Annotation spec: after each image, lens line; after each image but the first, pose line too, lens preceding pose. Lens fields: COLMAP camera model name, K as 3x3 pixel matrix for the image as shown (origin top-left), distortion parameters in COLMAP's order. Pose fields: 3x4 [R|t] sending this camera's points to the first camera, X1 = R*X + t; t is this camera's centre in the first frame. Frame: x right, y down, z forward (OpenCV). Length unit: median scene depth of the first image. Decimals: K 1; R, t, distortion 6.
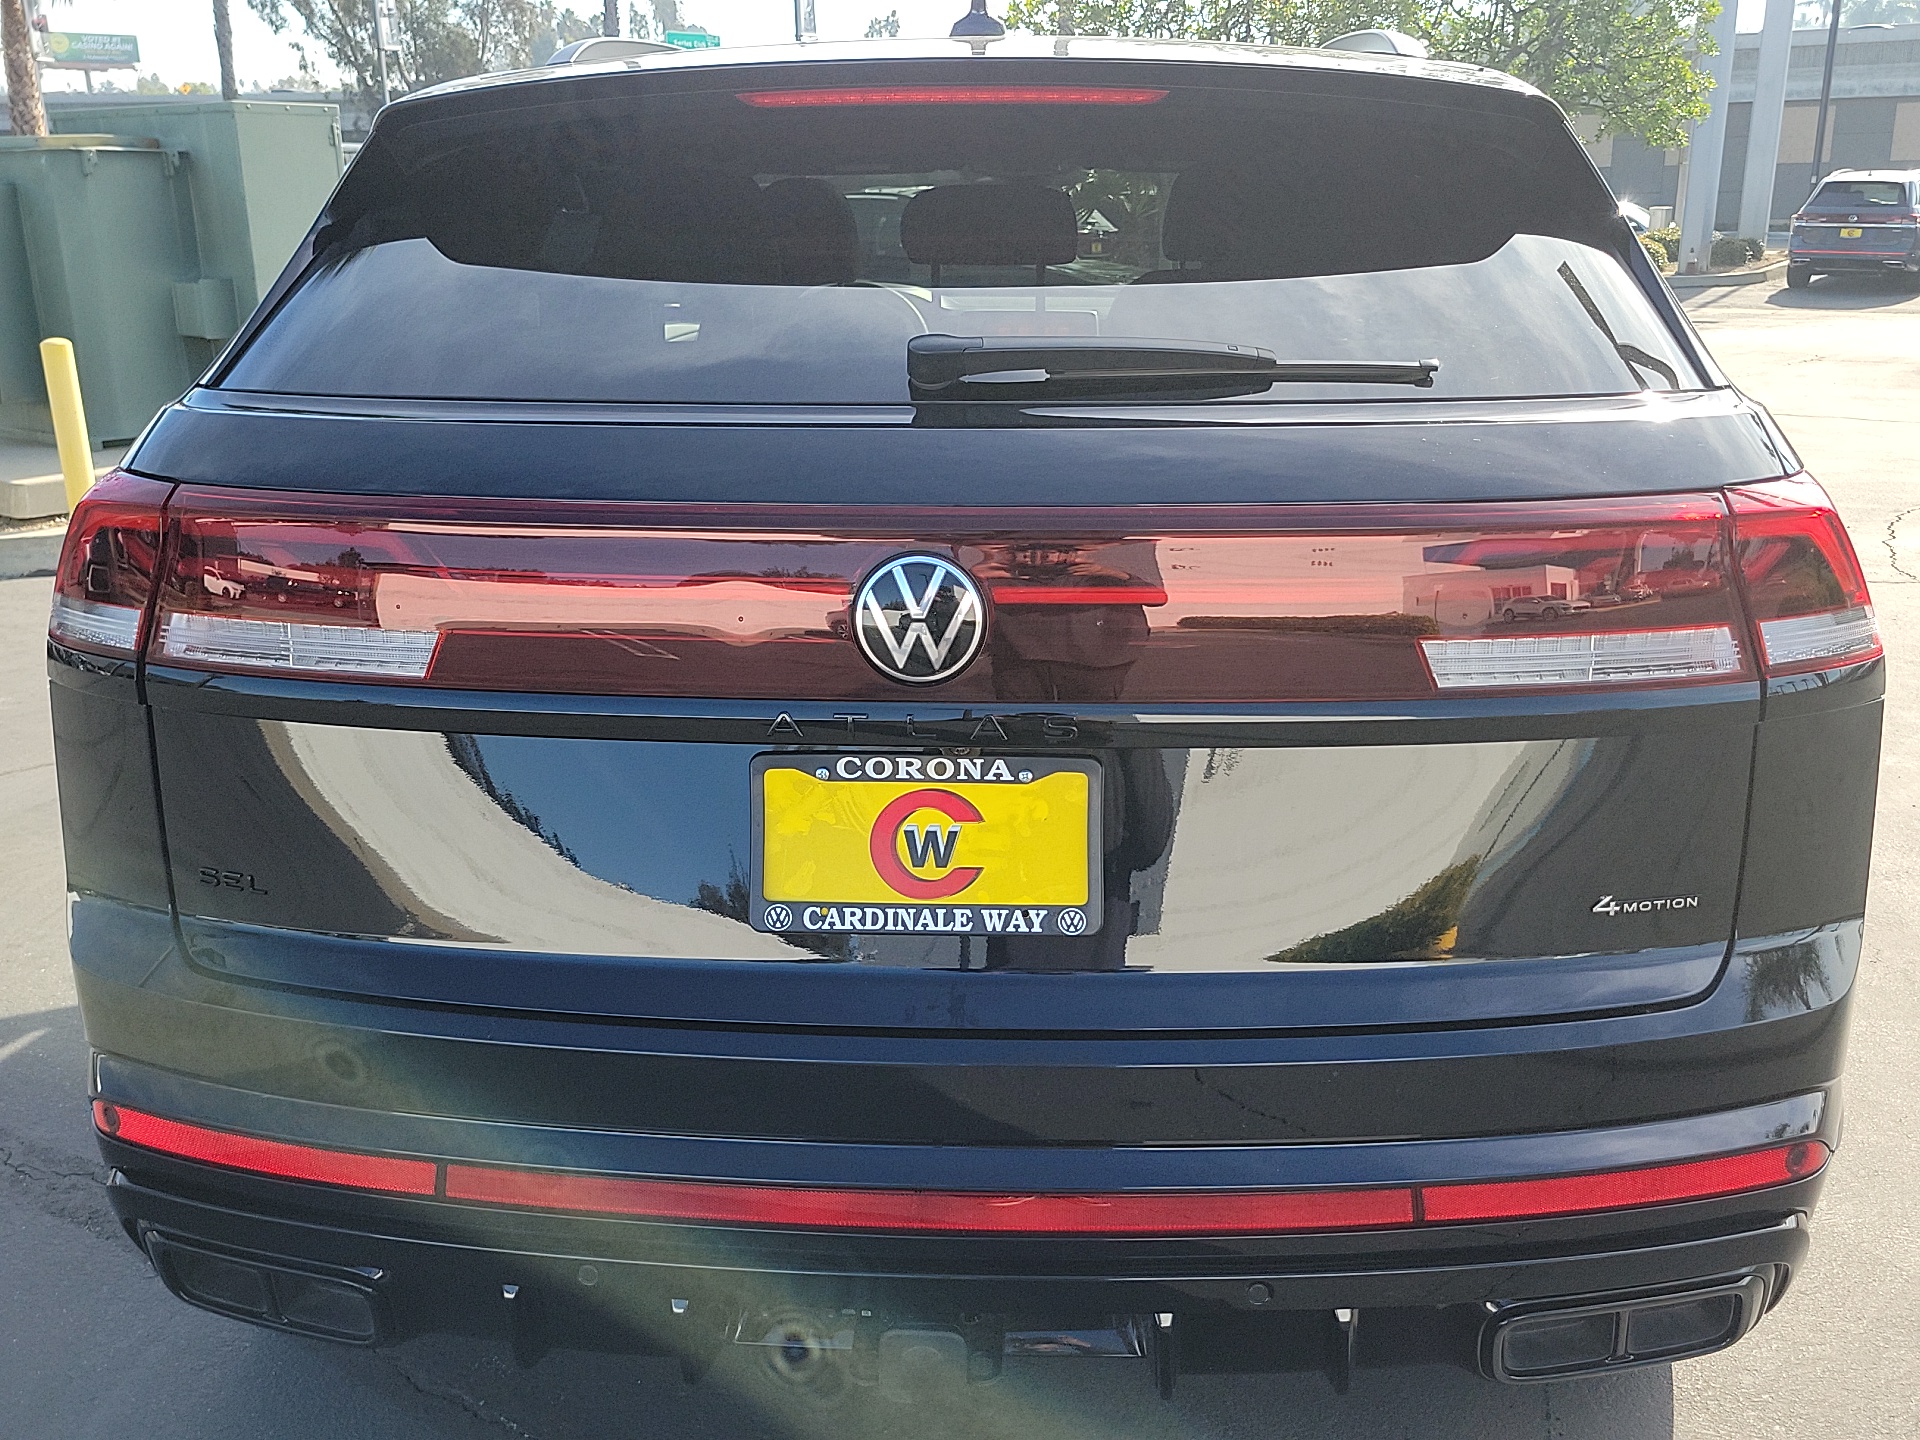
lens RADIAL K [[1454.3, 0, 960.0], [0, 1454.3, 720.0], [0, 0, 1]] dist [0.023163, -0.008249]
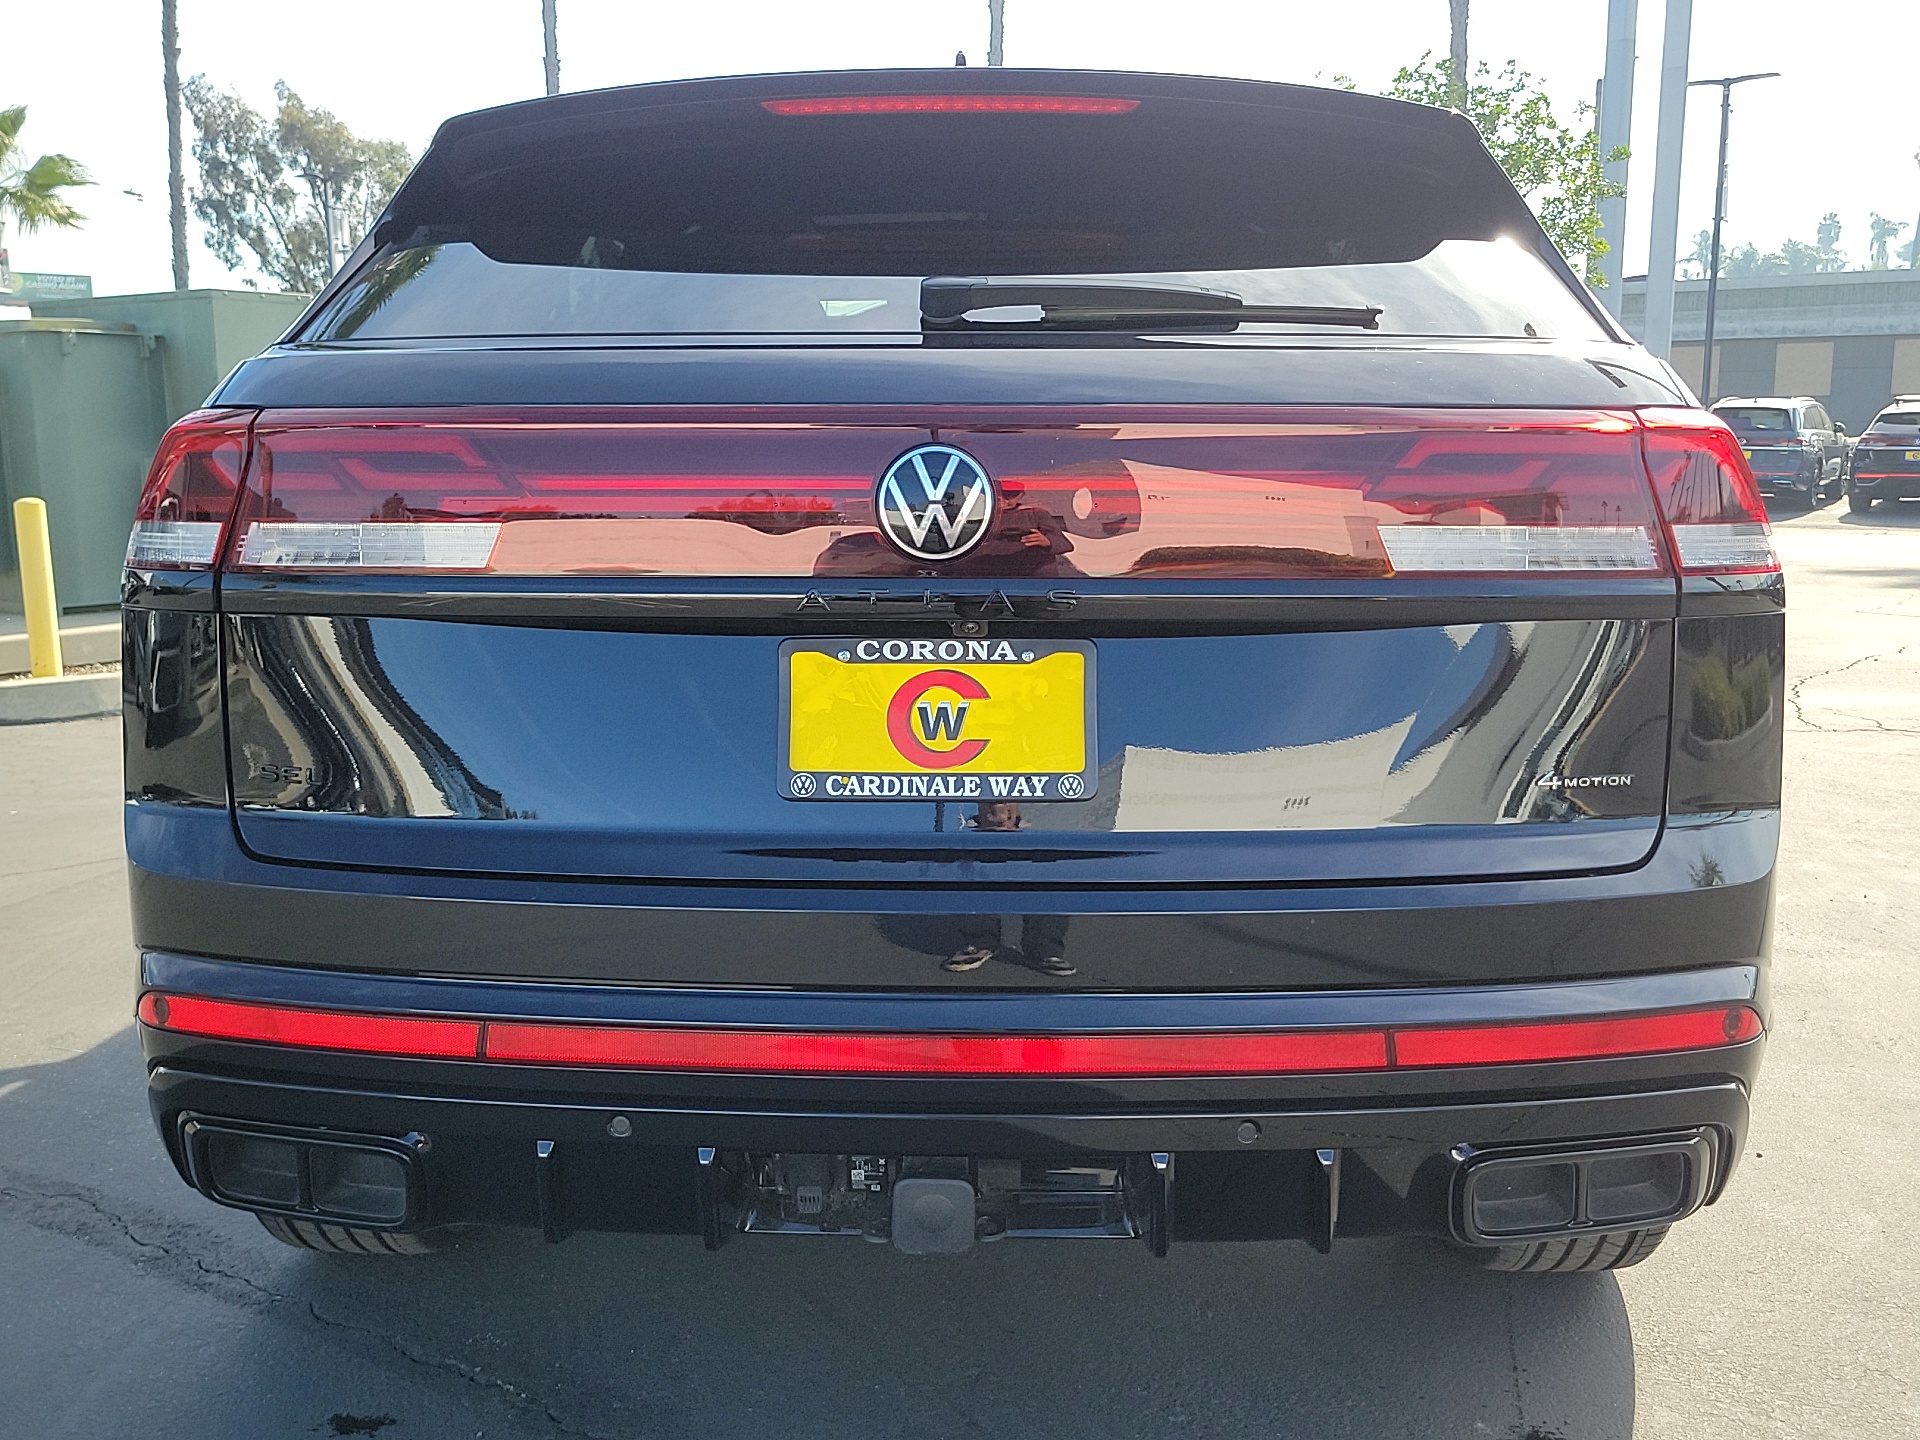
lens RADIAL K [[1425.4, 0, 938.9], [0, 1425.4, 729.0], [0, 0, 1]] dist [0.022400, -0.005707]
pose [[0.999710, 0.000469, 0.024081, -0.048661], [0.002046, 0.994544, -0.104302, 0.206114], [-0.023999, 0.104321, 0.994254, -0.075353]]
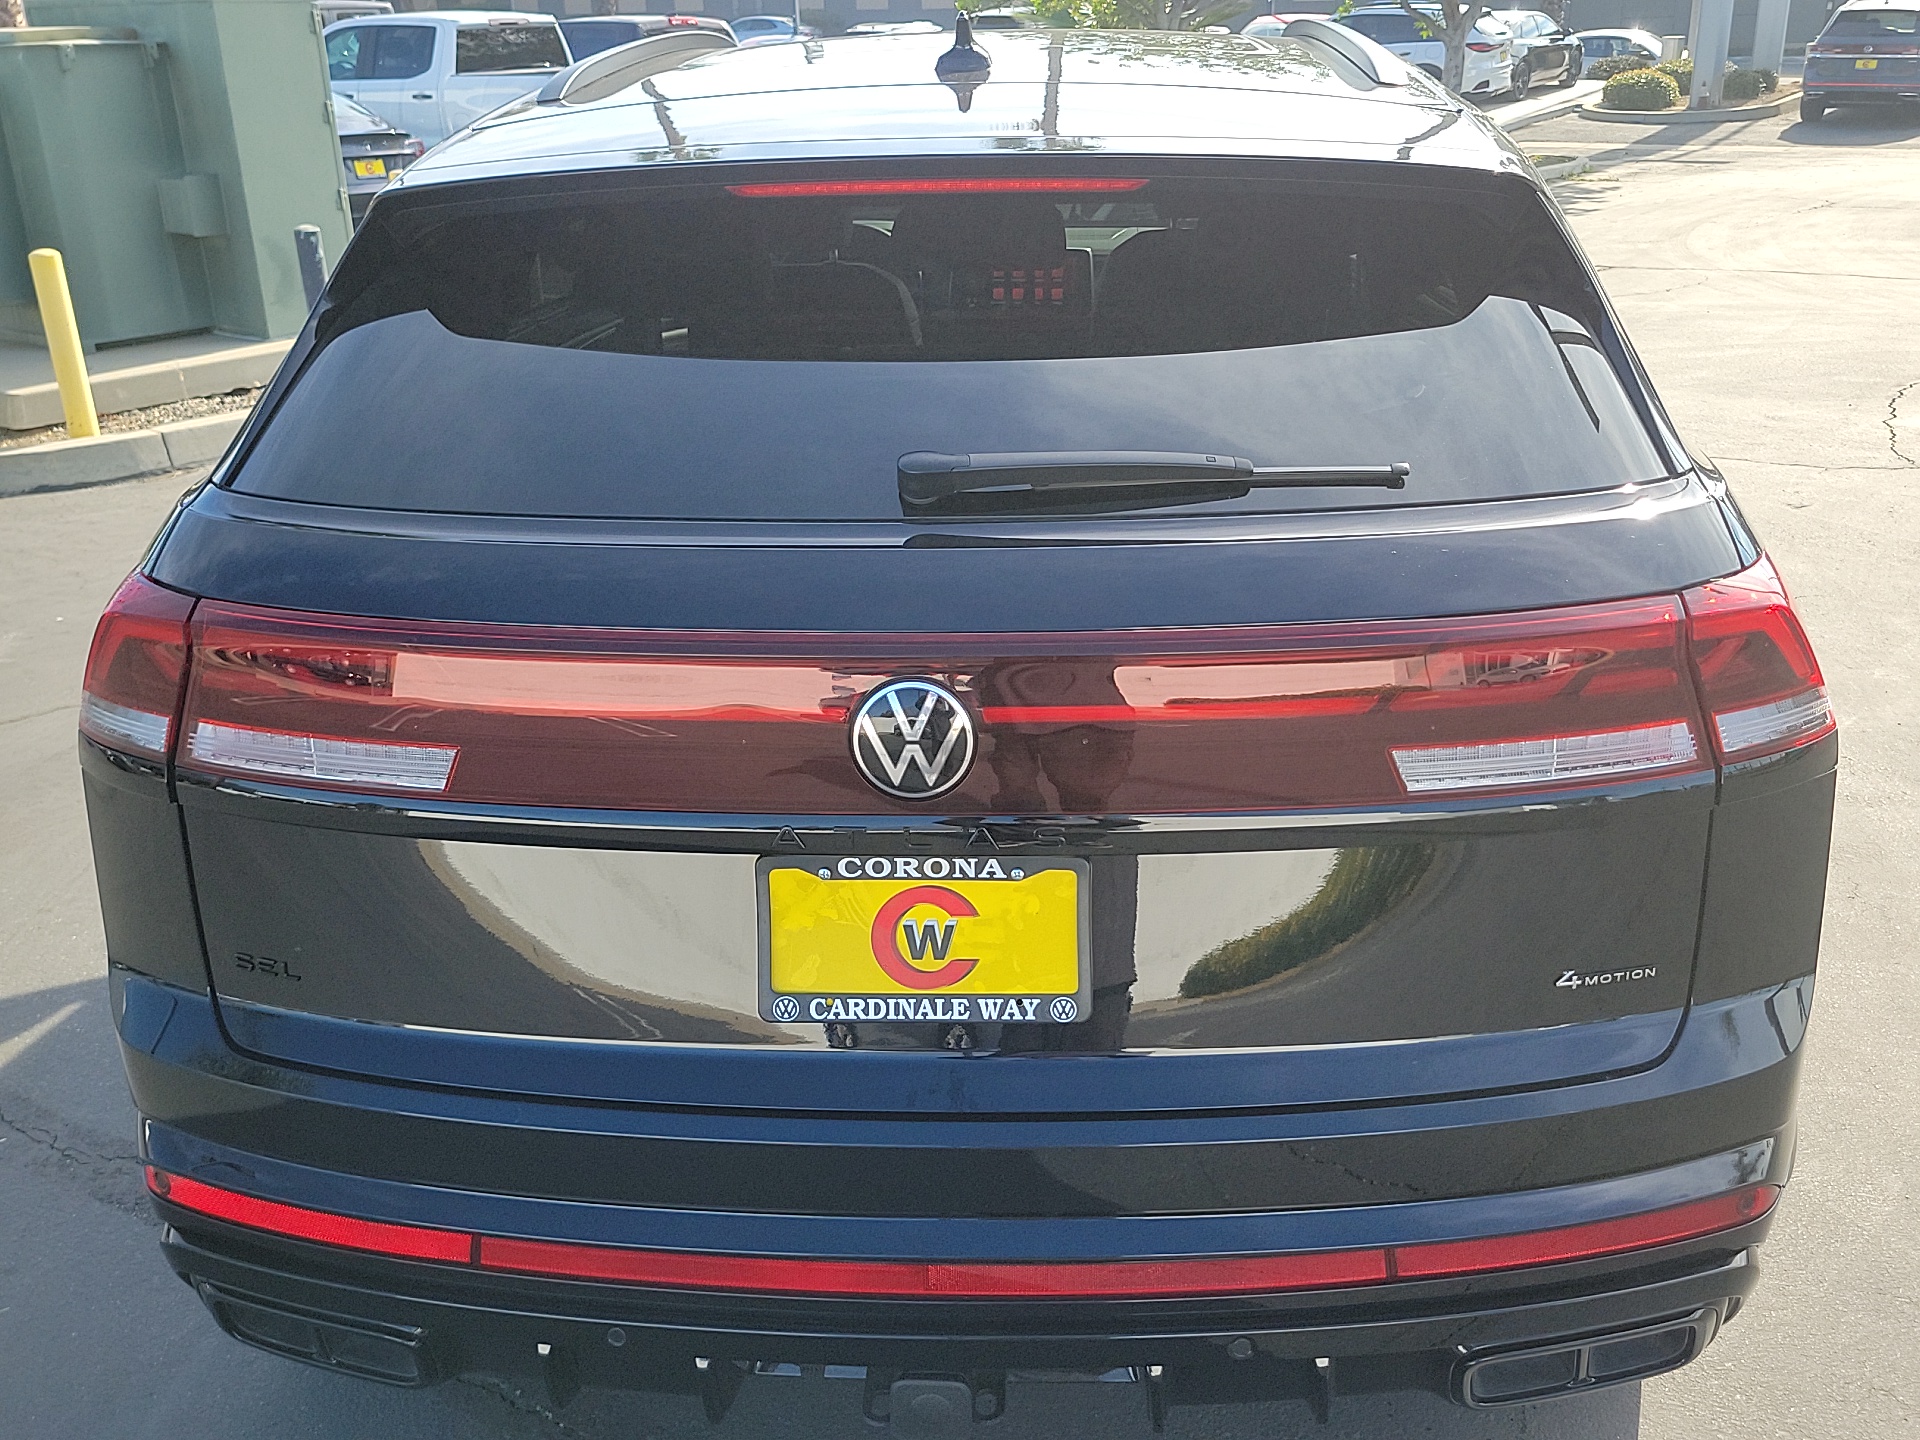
lens RADIAL K [[1445.5, 0, 964.5], [0, 1445.5, 693.3], [0, 0, 1]] dist [0.019477, -0.003354]
pose [[0.999845, -0.017582, -0.000027, 0.008997], [0.017555, 0.998213, 0.057128, -0.151365], [-0.000977, -0.057119, 0.998367, -0.037394]]
